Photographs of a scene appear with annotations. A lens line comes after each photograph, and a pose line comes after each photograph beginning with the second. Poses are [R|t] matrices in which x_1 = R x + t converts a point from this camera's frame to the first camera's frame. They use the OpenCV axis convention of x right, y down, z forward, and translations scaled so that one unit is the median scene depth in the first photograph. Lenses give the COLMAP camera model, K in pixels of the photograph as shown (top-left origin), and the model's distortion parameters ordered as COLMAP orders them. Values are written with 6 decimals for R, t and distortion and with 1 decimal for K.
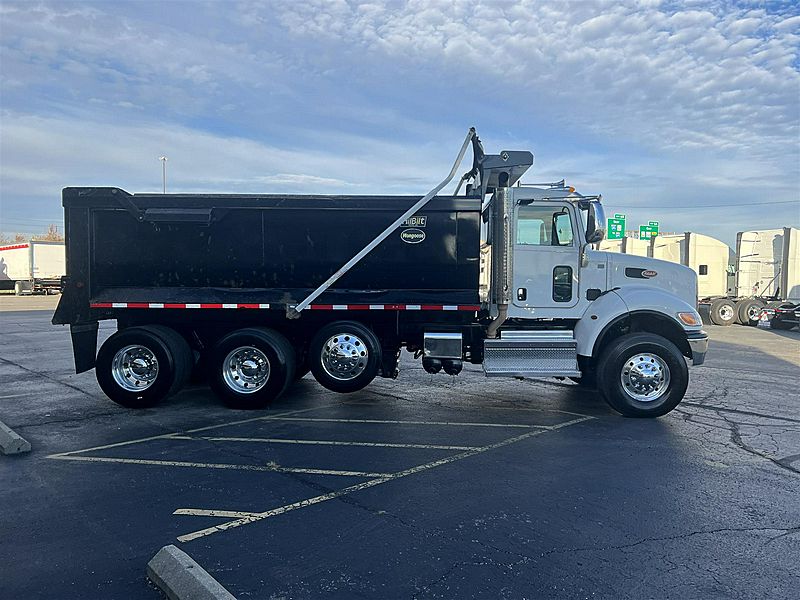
lens RADIAL K [[606.7, 0, 400.0], [0, 606.7, 300.0], [0, 0, 1]] dist [0.069643, -0.079308]
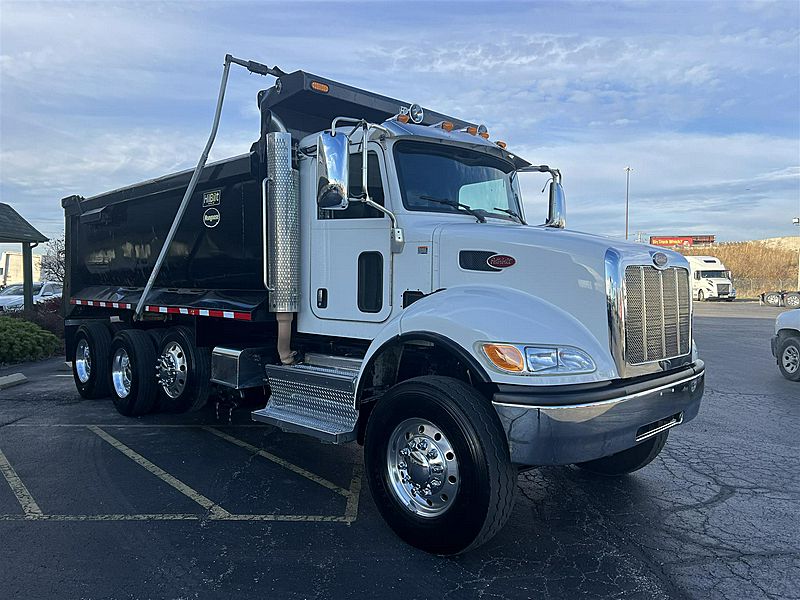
lens RADIAL K [[606.7, 0, 400.0], [0, 606.7, 300.0], [0, 0, 1]] dist [0.069643, -0.079308]
pose [[0.721564, 0.017722, -0.692121, 0.709475], [-0.030420, 0.999518, -0.006120, -0.005797], [0.691679, 0.025470, 0.721756, 0.609692]]
